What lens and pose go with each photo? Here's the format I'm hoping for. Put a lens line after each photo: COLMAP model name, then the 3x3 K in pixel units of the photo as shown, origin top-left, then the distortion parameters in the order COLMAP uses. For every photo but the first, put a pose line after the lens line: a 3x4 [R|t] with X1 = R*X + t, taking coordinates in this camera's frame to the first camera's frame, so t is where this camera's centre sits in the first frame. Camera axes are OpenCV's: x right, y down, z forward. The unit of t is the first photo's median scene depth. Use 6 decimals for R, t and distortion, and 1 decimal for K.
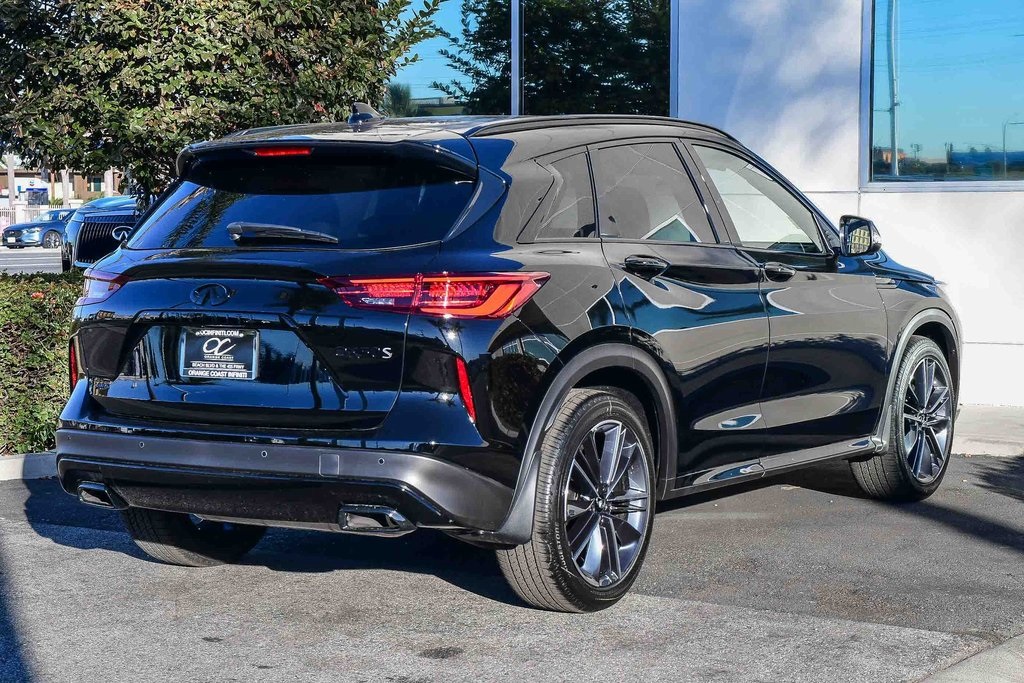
lens RADIAL K [[2345.9, 0, 512.0], [0, 2345.9, 341.5], [0, 0, 1]] dist [-0.102951, -0.238164]
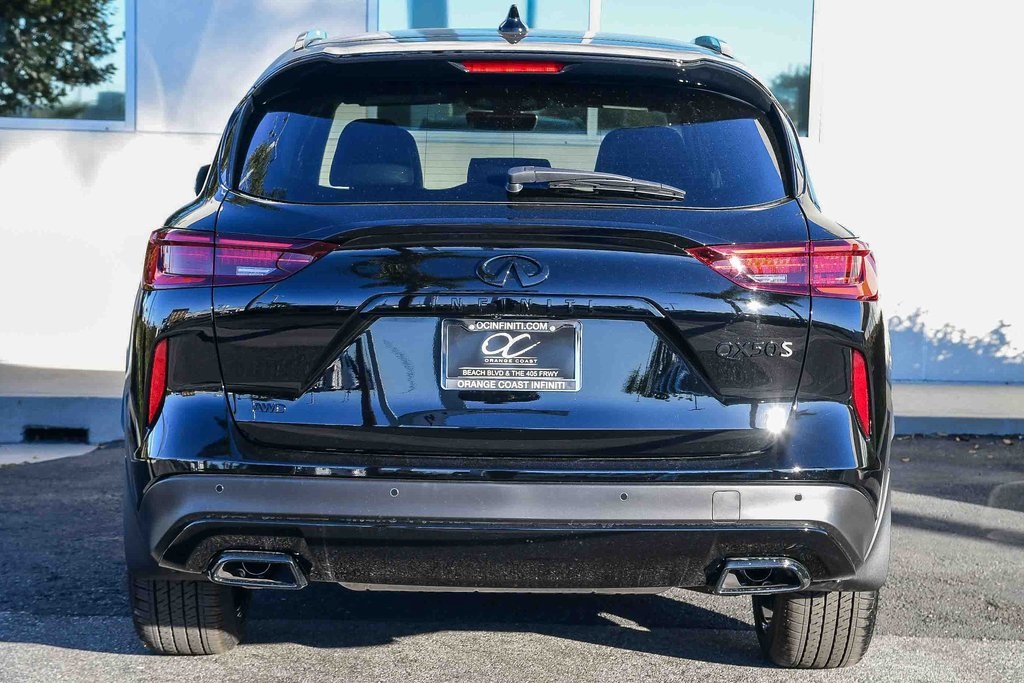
lens RADIAL K [[2345.9, 0, 512.0], [0, 2345.9, 341.5], [0, 0, 1]] dist [-0.102951, -0.238164]
pose [[0.821548, -0.025947, 0.569549, -0.521603], [0.013635, 0.999572, 0.025870, -0.017021], [-0.569977, -0.013487, 0.821550, 0.427187]]
